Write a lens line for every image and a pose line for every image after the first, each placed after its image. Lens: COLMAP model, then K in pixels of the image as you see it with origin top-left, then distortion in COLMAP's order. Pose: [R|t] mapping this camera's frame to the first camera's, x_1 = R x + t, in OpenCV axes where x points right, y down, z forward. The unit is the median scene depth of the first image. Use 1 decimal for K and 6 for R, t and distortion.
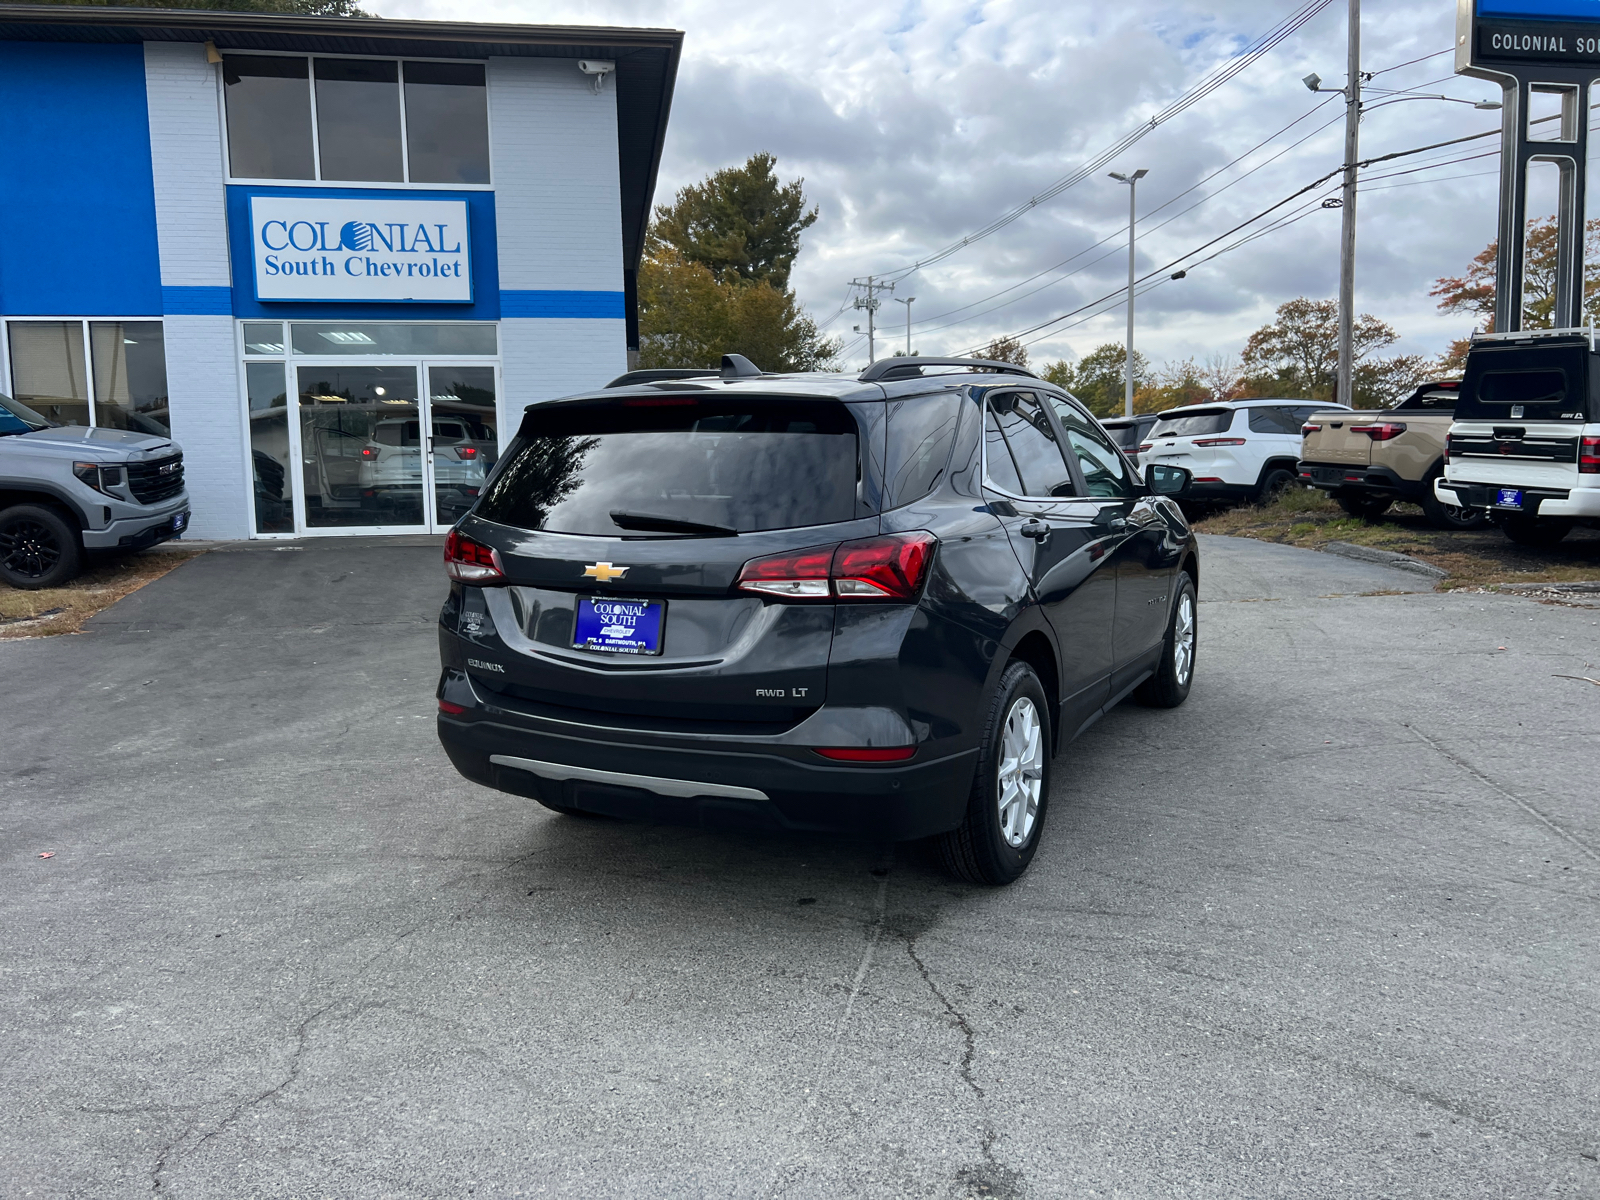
lens RADIAL K [[1214.0, 0, 798.6], [0, 1214.0, 585.4], [0, 0, 1]] dist [0.050358, -0.057831]
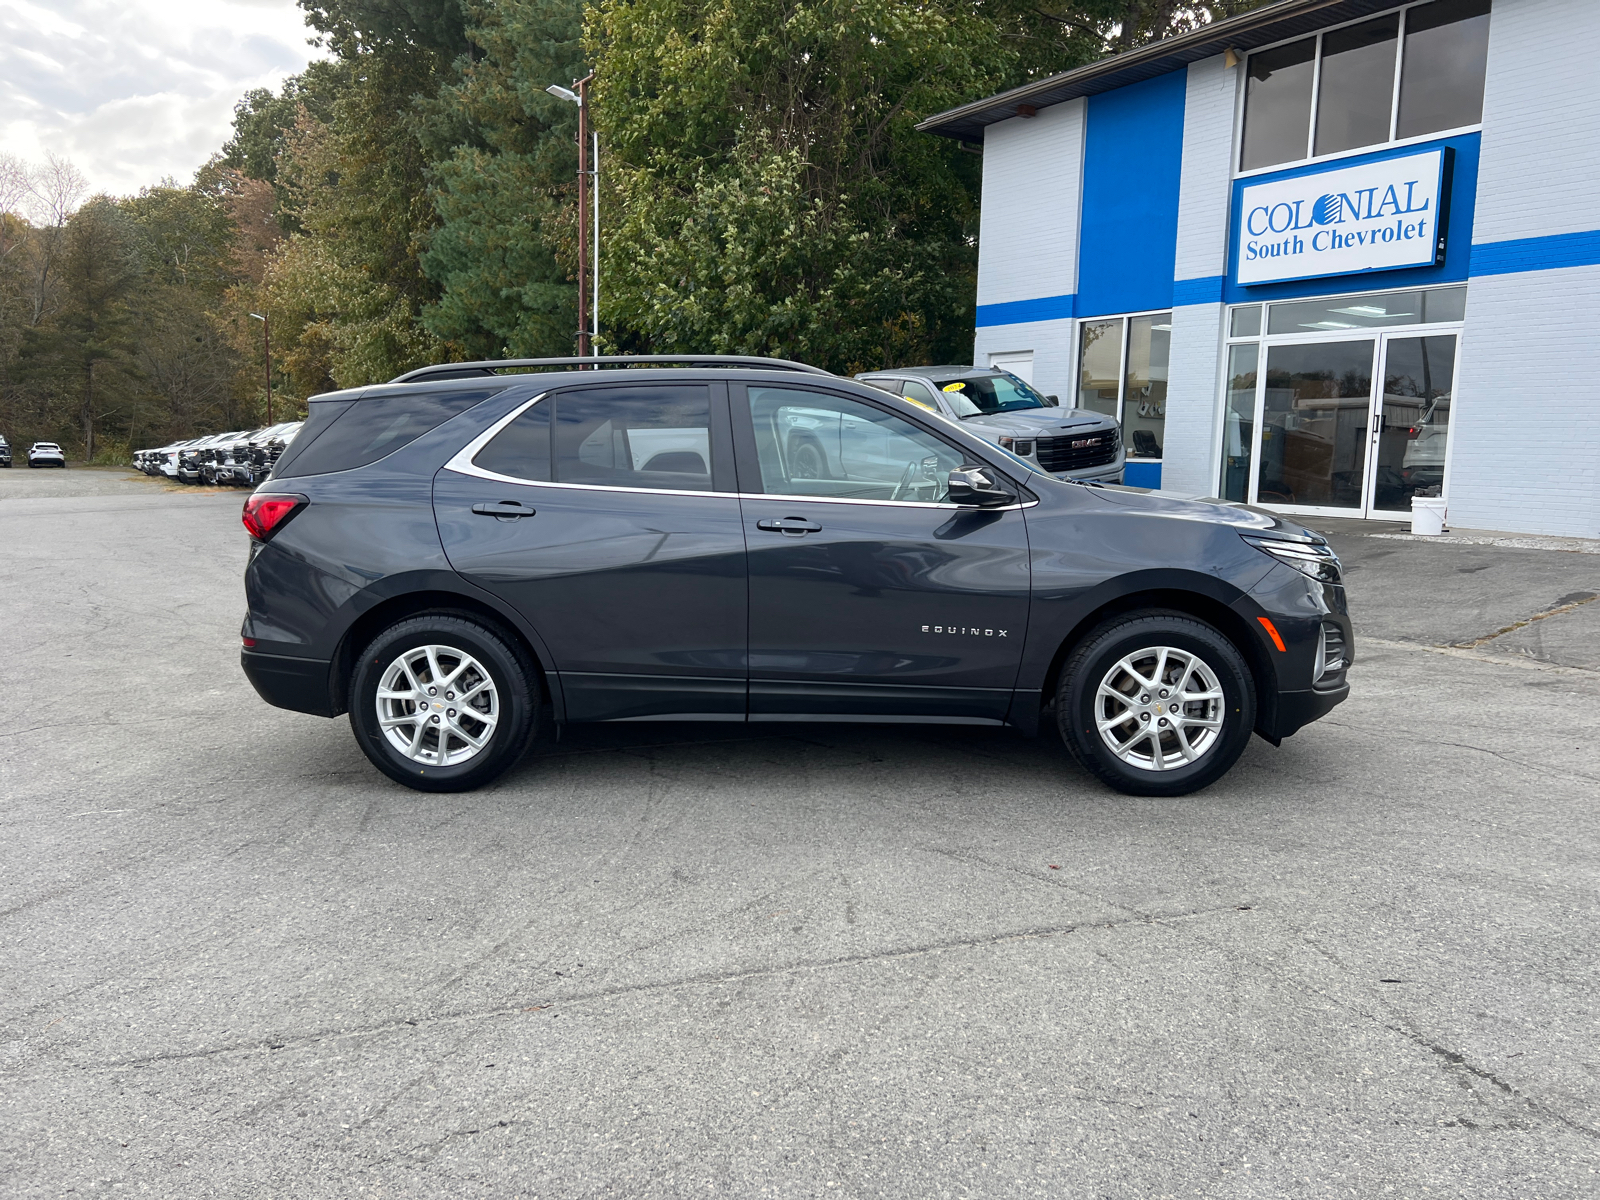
lens RADIAL K [[1214.0, 0, 798.6], [0, 1214.0, 585.4], [0, 0, 1]] dist [0.050358, -0.057831]
pose [[0.423263, 0.130063, -0.896623, 0.373734], [-0.109804, 0.989711, 0.091732, -0.030848], [0.899328, 0.059626, 0.433190, 0.210415]]
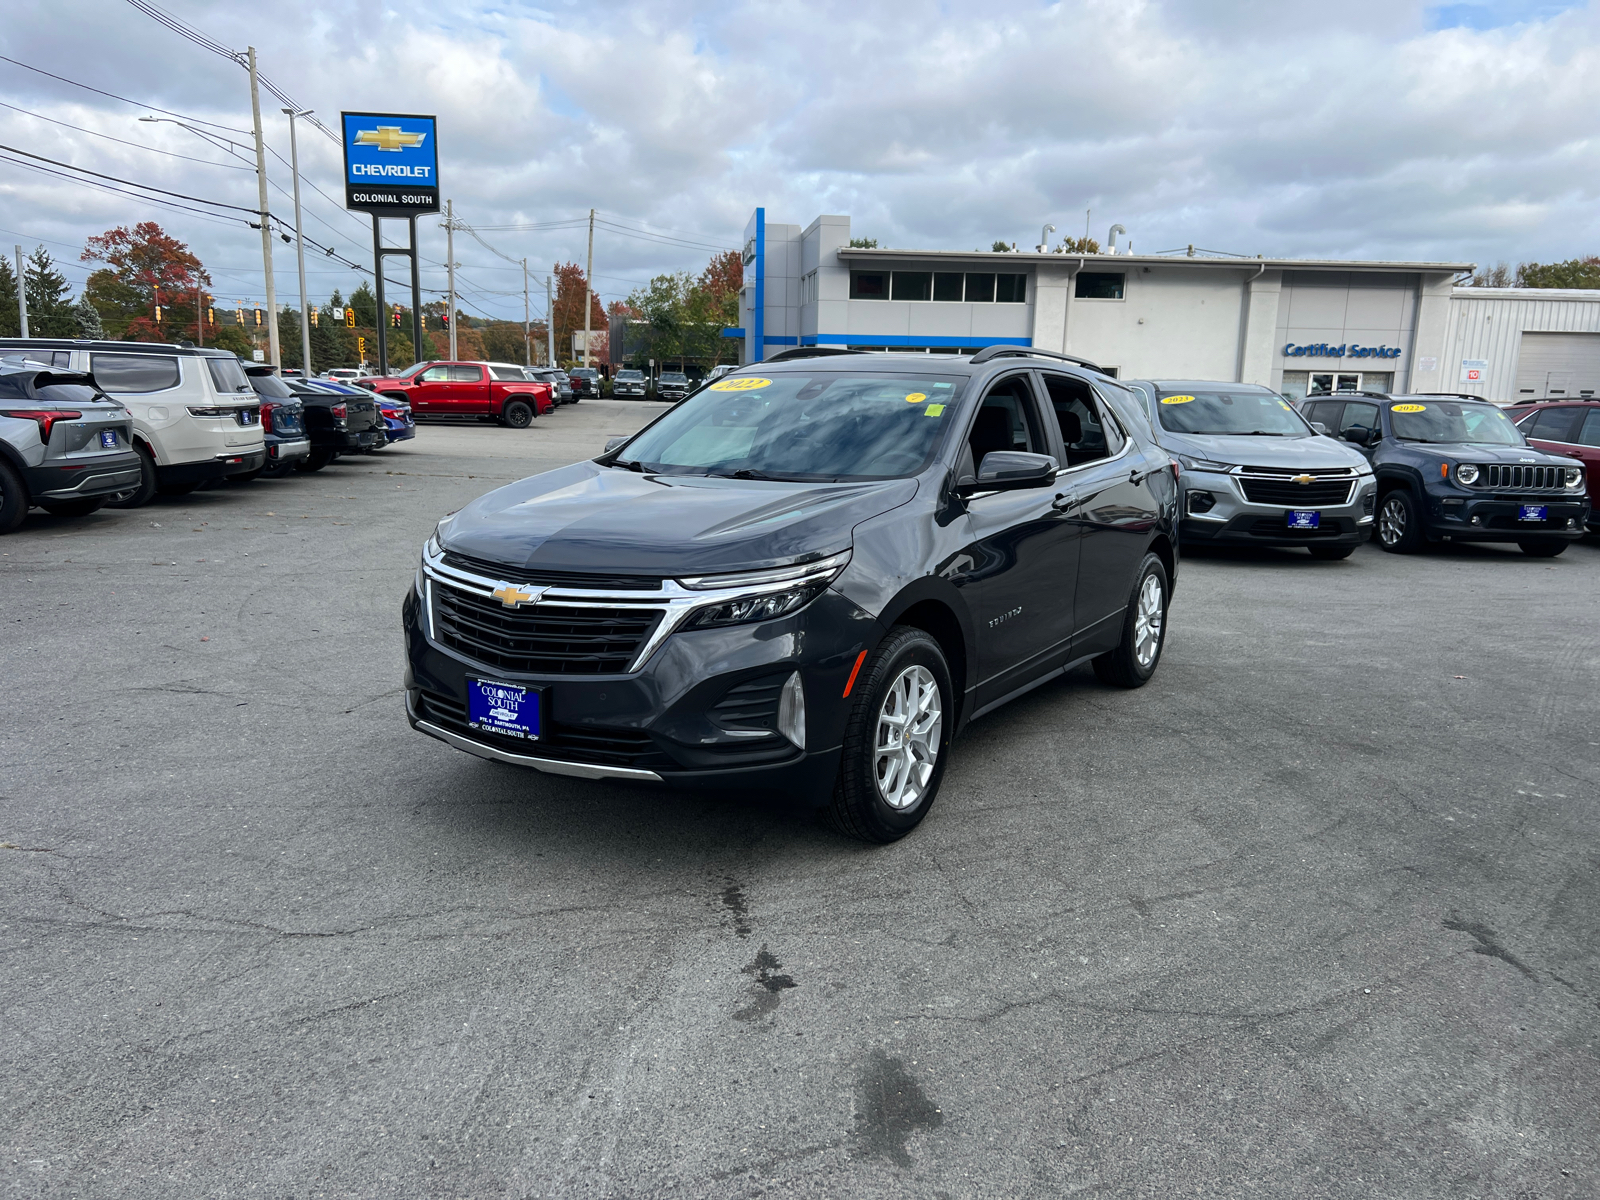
lens RADIAL K [[1203.9, 0, 785.1], [0, 1203.9, 607.9], [0, 0, 1]] dist [0.021484, -0.005784]
pose [[-0.997057, -0.015397, 0.075101, 0.036086], [0.006468, 0.959236, 0.282534, -0.090618], [-0.076389, 0.282188, -0.956313, 0.742006]]
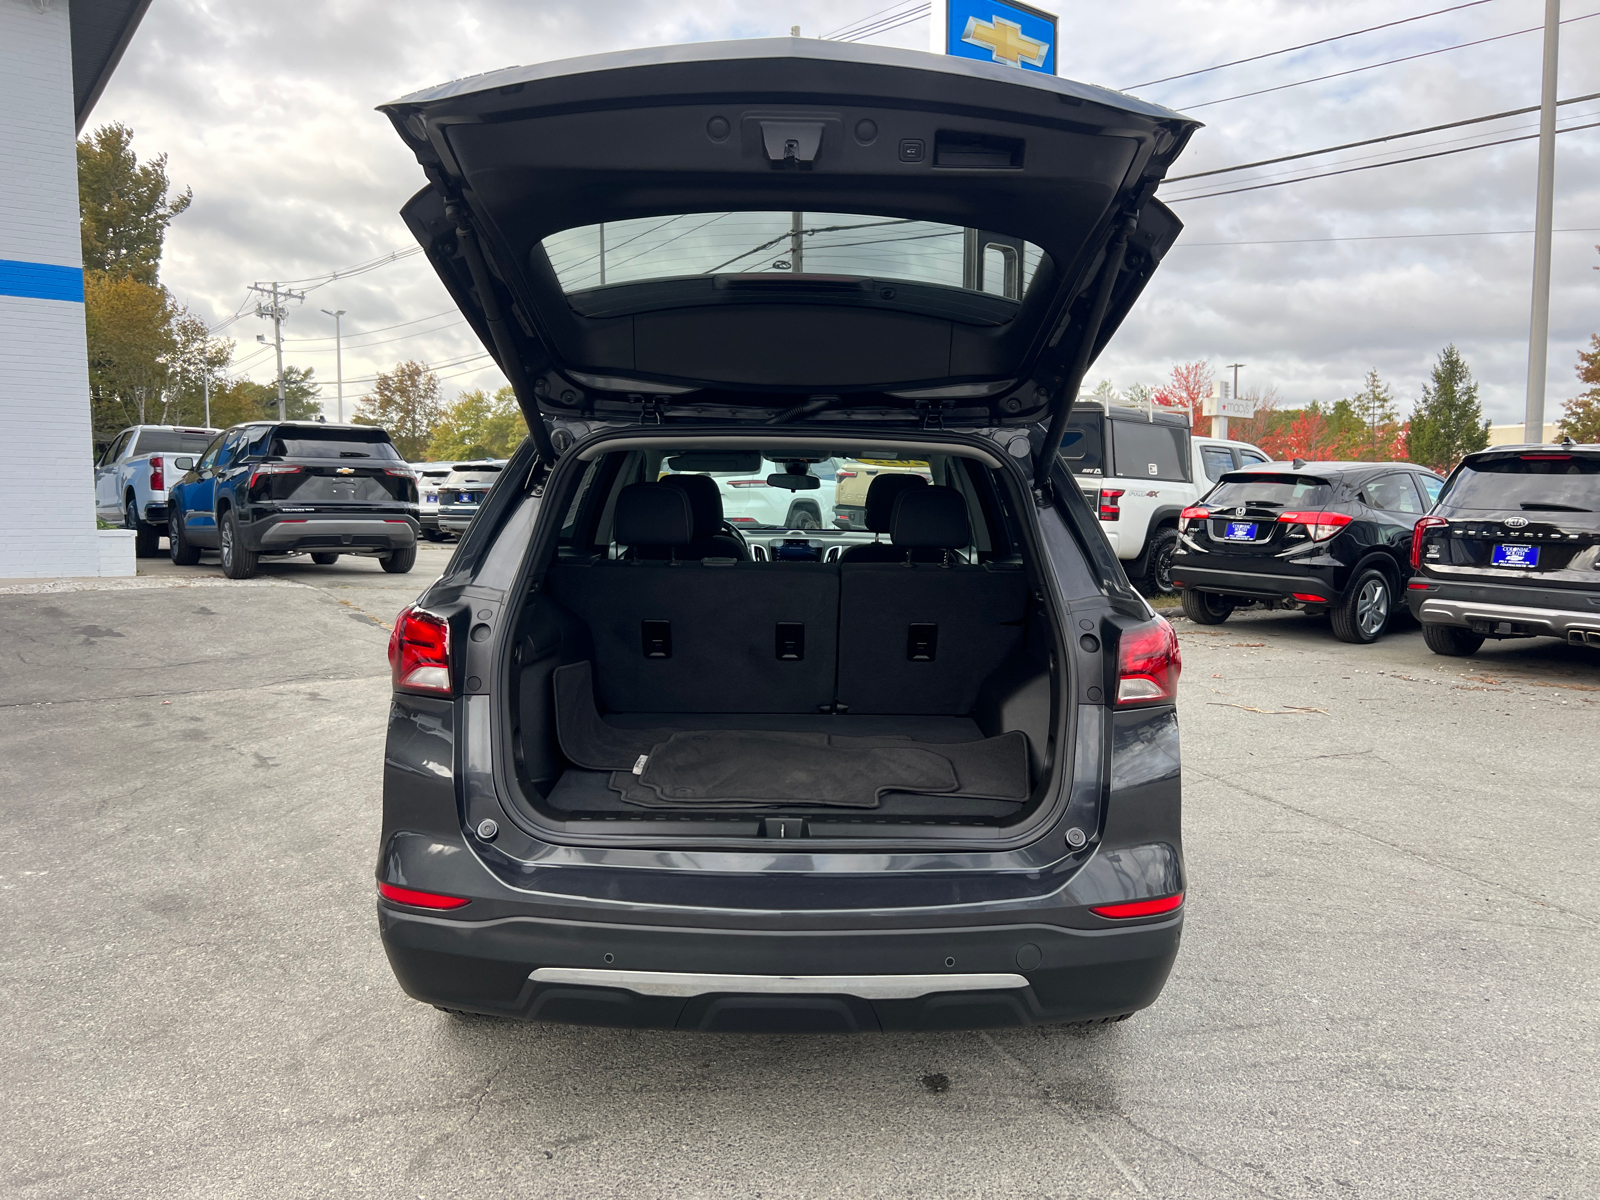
lens RADIAL K [[1203.3, 0, 823.9], [0, 1203.3, 598.8], [0, 0, 1]] dist [0.048878, -0.051776]
pose [[0.876496, -0.018647, 0.481048, -0.108701], [0.025110, 0.999660, -0.007002, -0.011490], [-0.480754, 0.018216, 0.876666, 0.090229]]
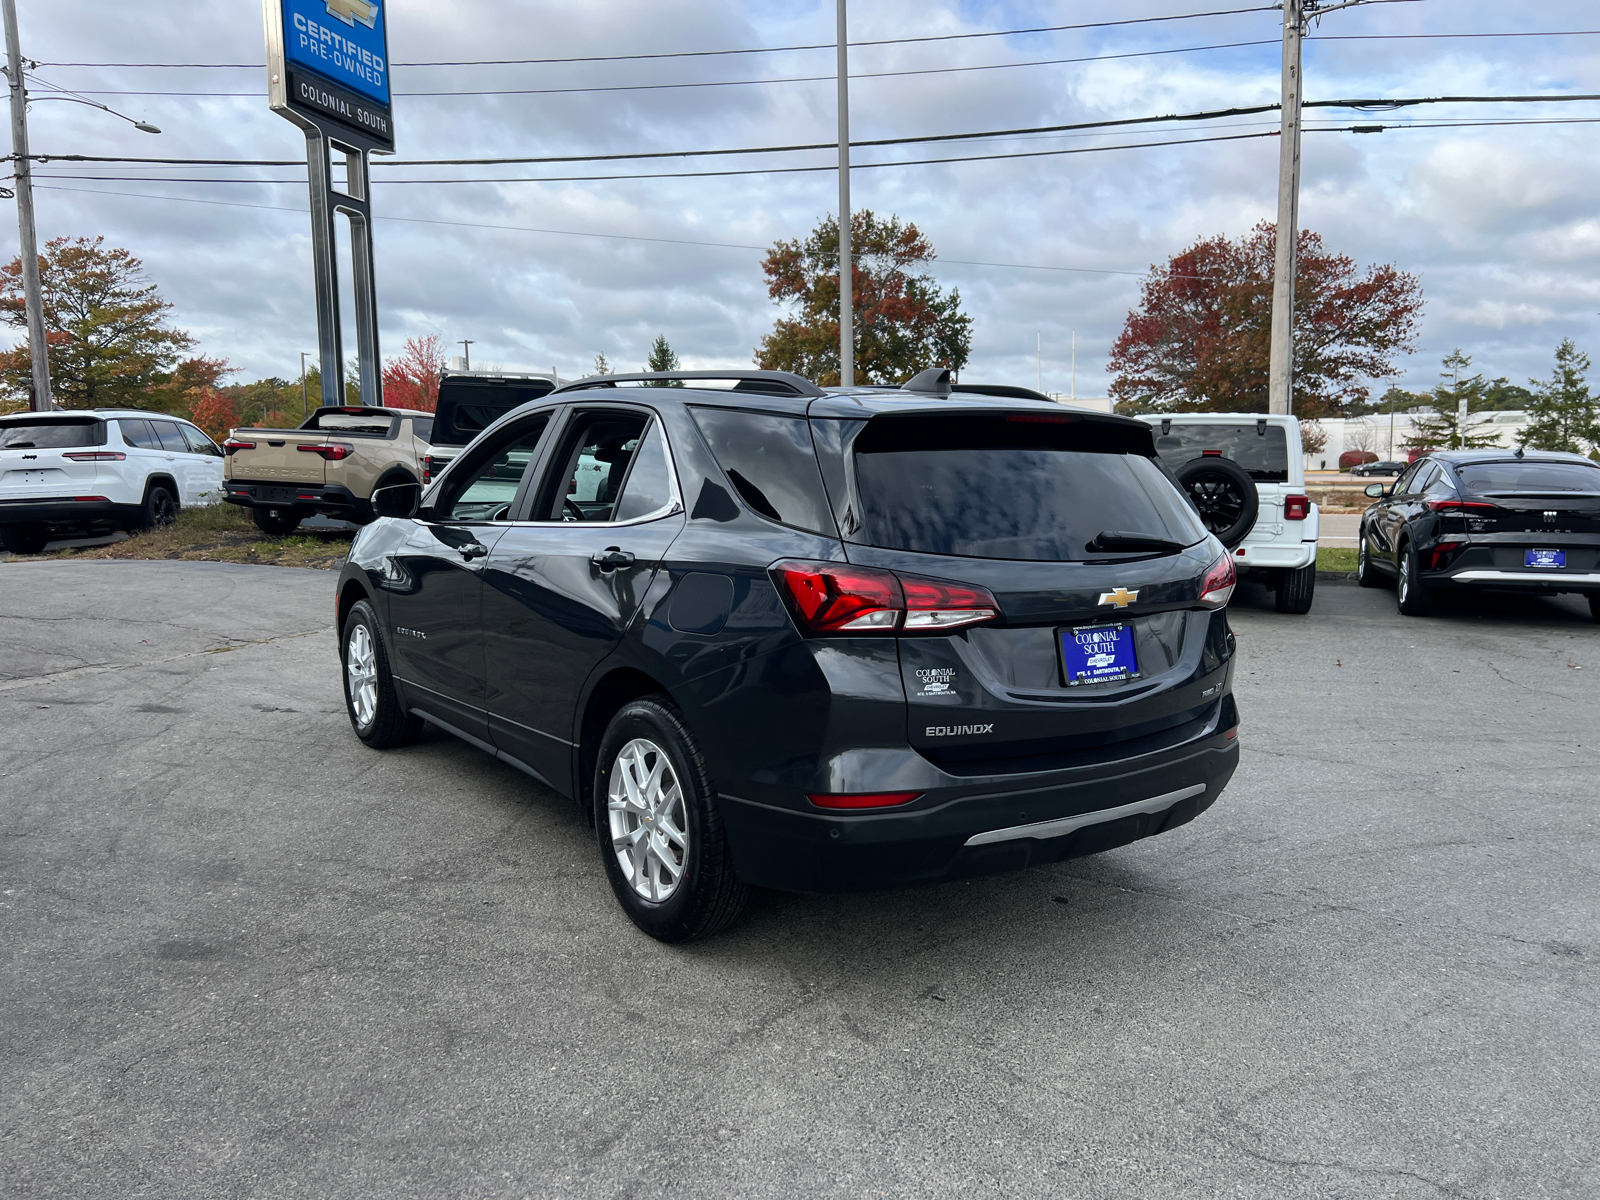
lens RADIAL K [[1196.5, 0, 789.1], [0, 1196.5, 602.1], [0, 0, 1]] dist [0.054302, -0.051546]
pose [[0.446117, -0.083298, 0.891090, -0.257980], [0.082954, 0.995222, 0.051502, -0.018013], [-0.891122, 0.050943, 0.450896, 0.186724]]
